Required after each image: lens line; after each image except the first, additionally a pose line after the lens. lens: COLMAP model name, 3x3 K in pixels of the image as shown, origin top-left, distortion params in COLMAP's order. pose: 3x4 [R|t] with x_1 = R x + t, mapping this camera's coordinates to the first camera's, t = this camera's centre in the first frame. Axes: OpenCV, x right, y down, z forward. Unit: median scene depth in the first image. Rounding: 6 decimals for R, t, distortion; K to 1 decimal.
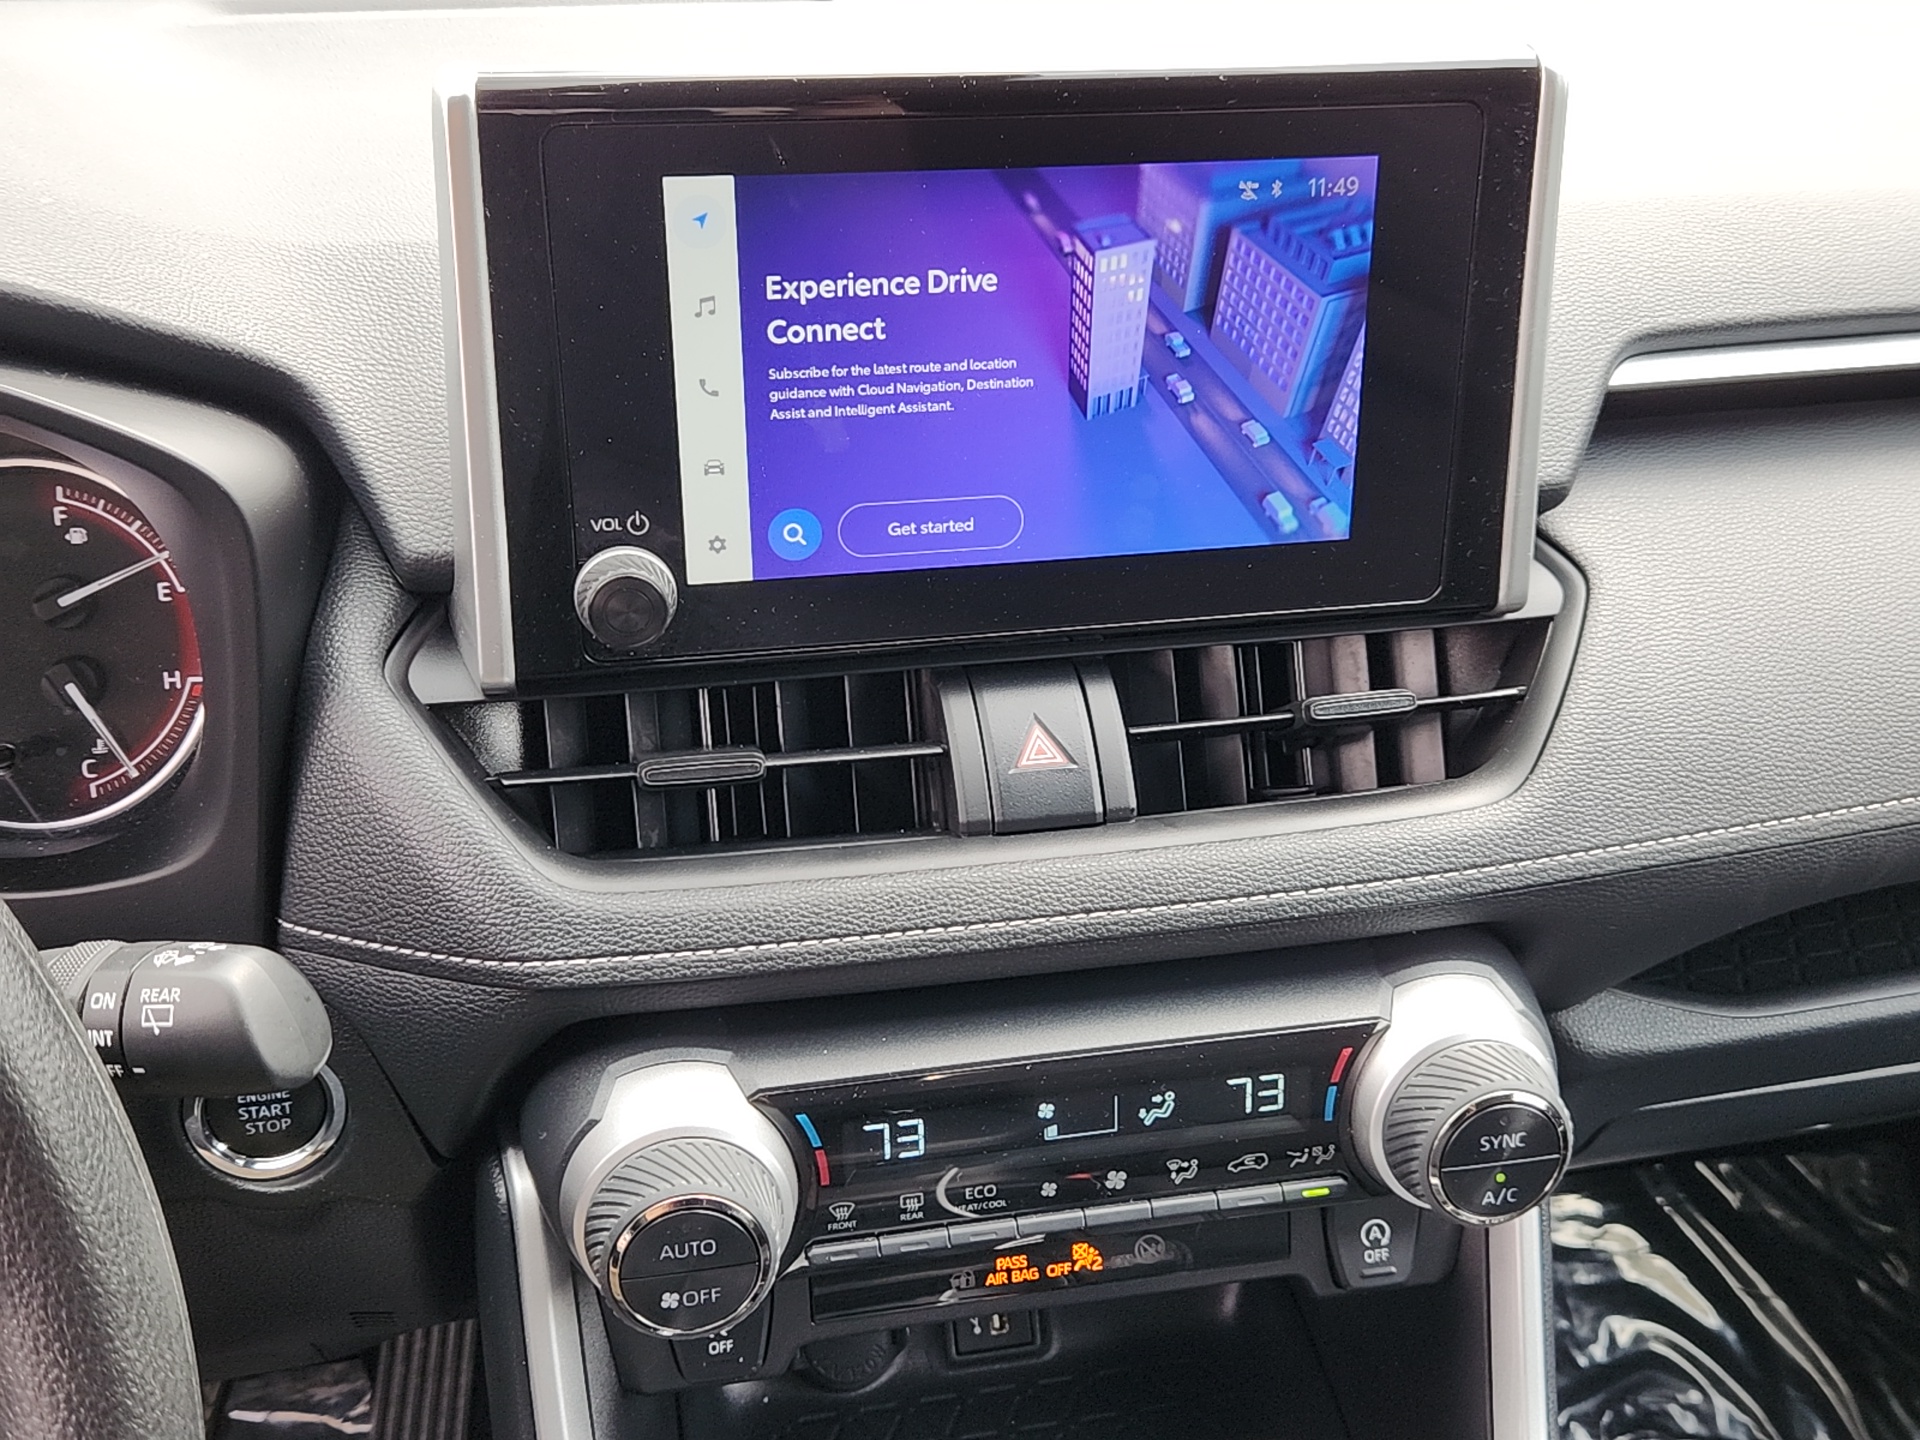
lens RADIAL K [[2044.4, 0, 993.6], [0, 2044.4, 698.0], [0, 0, 1]] dist [0.049067, 0.000000]
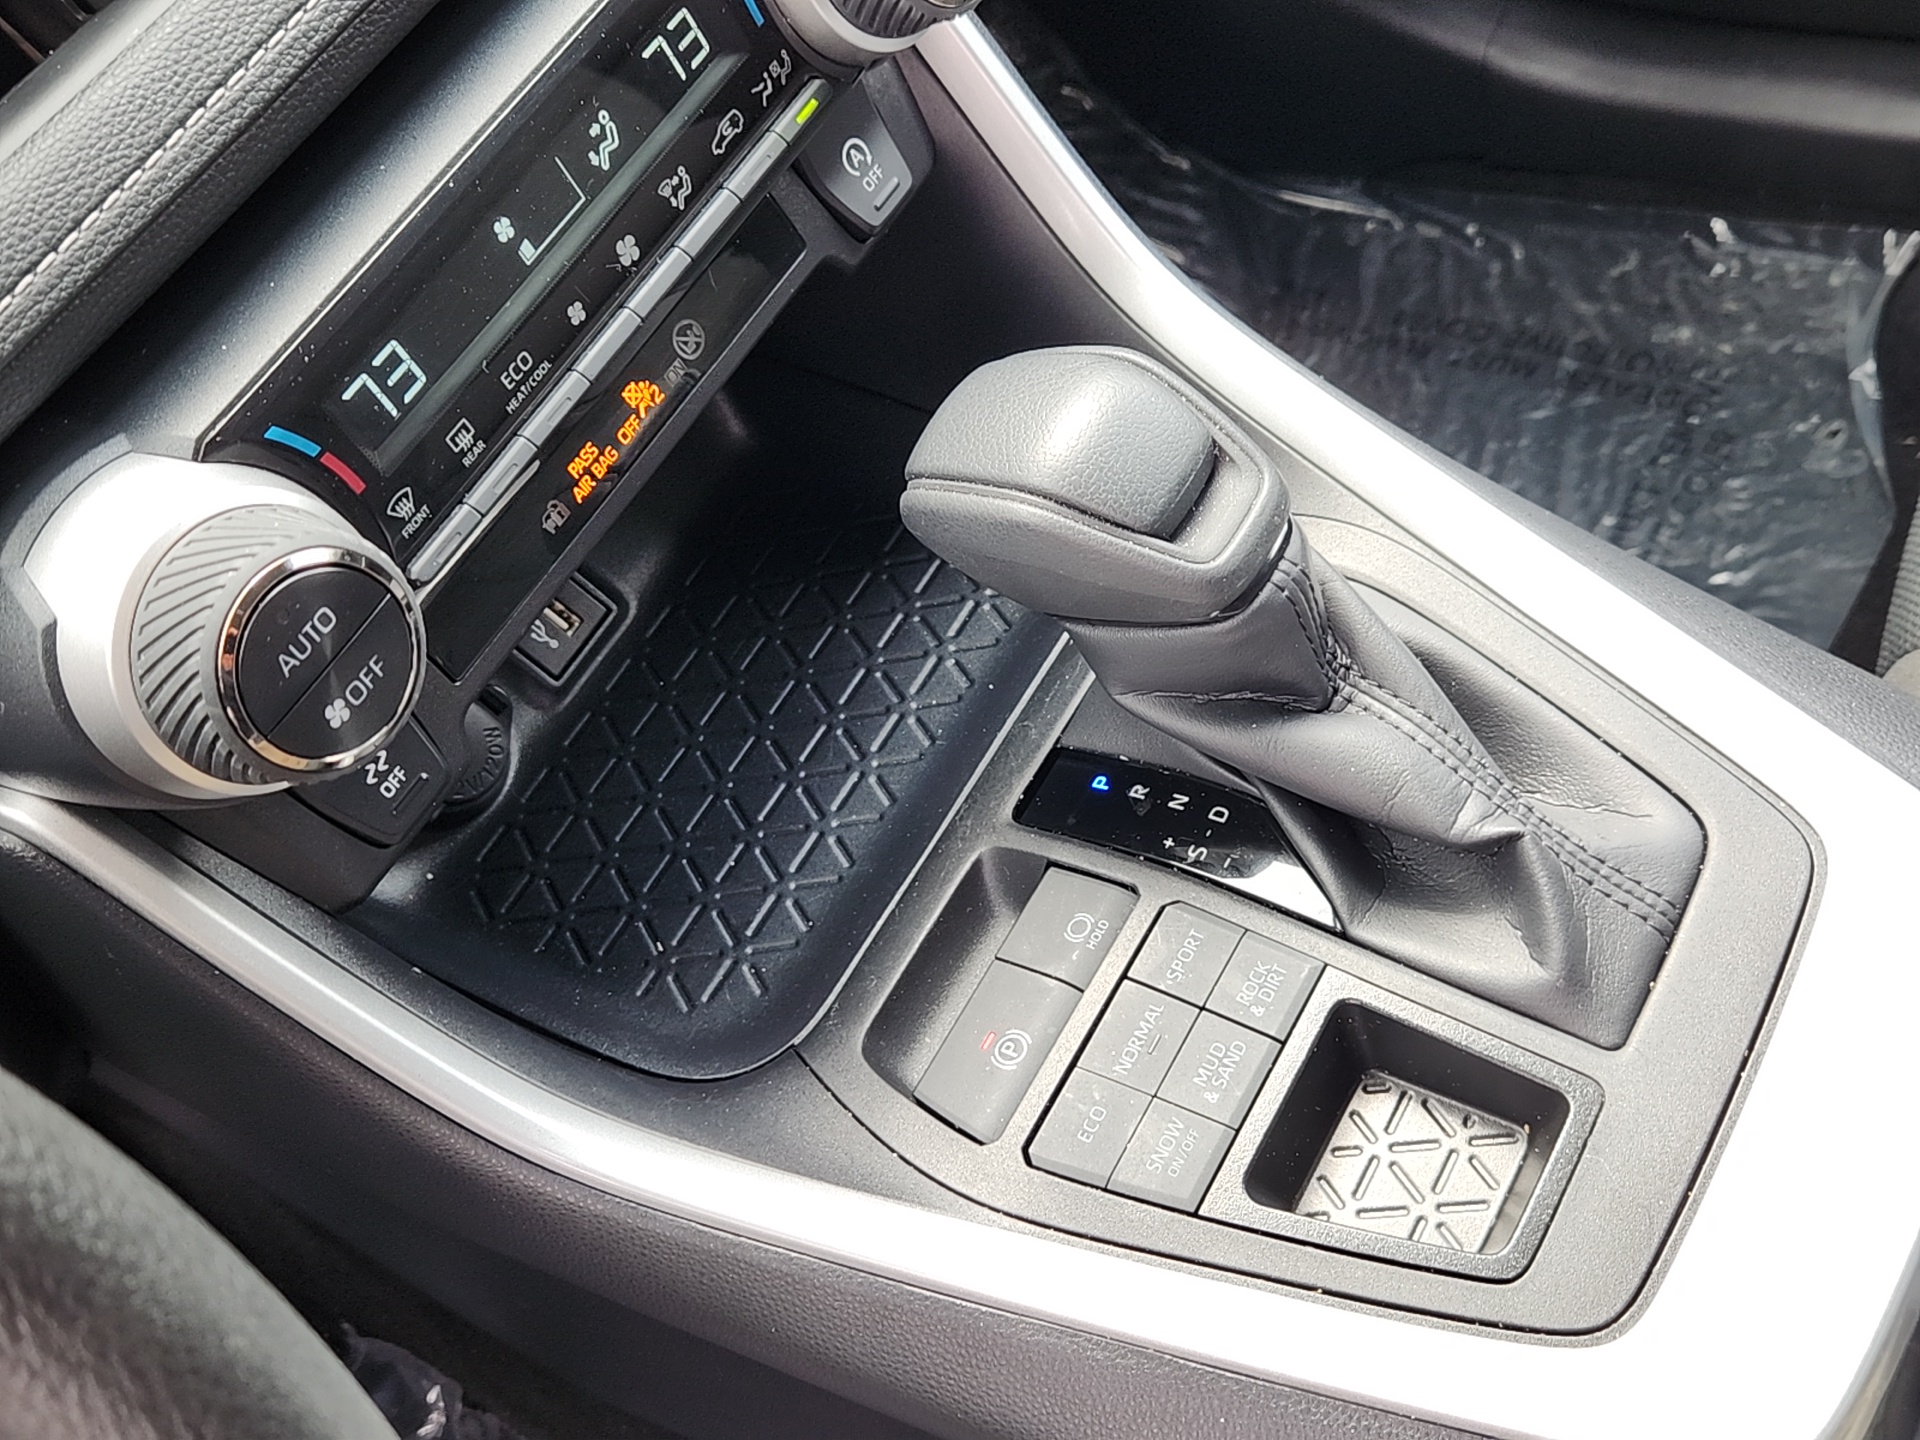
lens RADIAL K [[2044.4, 0, 962.5], [0, 2044.4, 748.5], [0, 0, 1]] dist [0.049067, 0.000000]
pose [[0.657645, -0.706183, 0.262312, -0.190499], [0.588551, 0.698991, 0.406227, 0.126632], [-0.470224, -0.112769, 0.875313, 0.246881]]
